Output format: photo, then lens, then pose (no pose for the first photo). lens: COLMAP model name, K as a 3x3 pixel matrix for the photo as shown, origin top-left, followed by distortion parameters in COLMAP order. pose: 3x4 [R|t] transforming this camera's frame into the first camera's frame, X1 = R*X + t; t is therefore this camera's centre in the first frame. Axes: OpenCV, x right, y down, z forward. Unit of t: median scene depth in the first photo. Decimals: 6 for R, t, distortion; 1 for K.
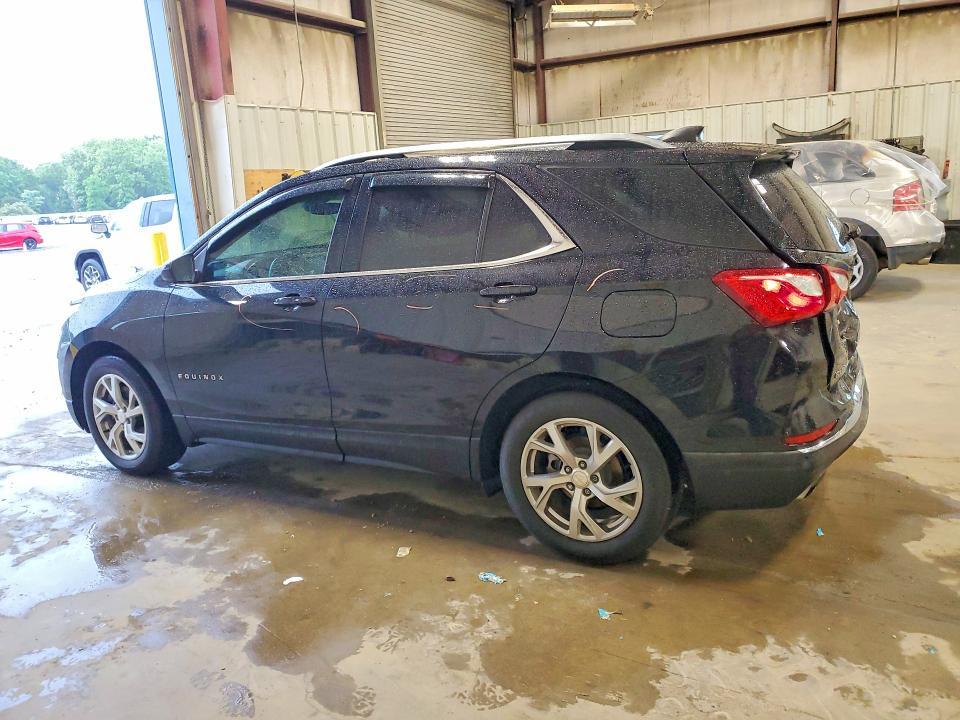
lens RADIAL K [[748.4, 0, 472.6], [0, 748.4, 350.7], [0, 0, 1]] dist [0.009535, 0.011248]
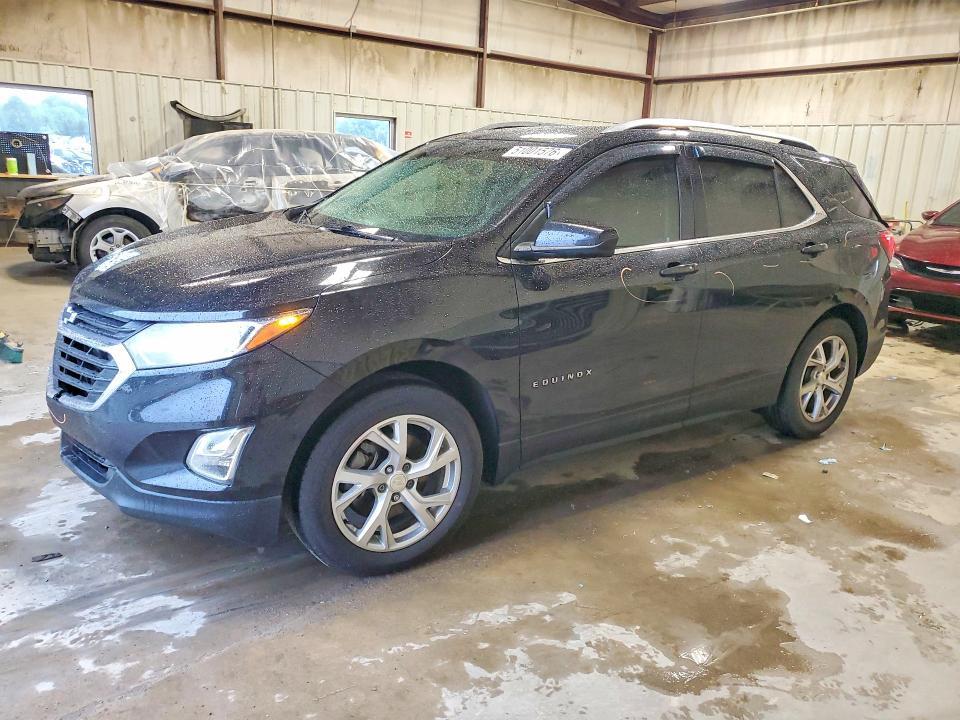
lens RADIAL K [[748.4, 0, 475.7], [0, 748.4, 366.2], [0, 0, 1]] dist [0.009535, 0.011248]
pose [[0.416552, -0.156467, 0.895546, -1.110714], [0.124907, 0.985586, 0.114100, -0.078370], [-0.900490, 0.064332, 0.430092, 0.759751]]
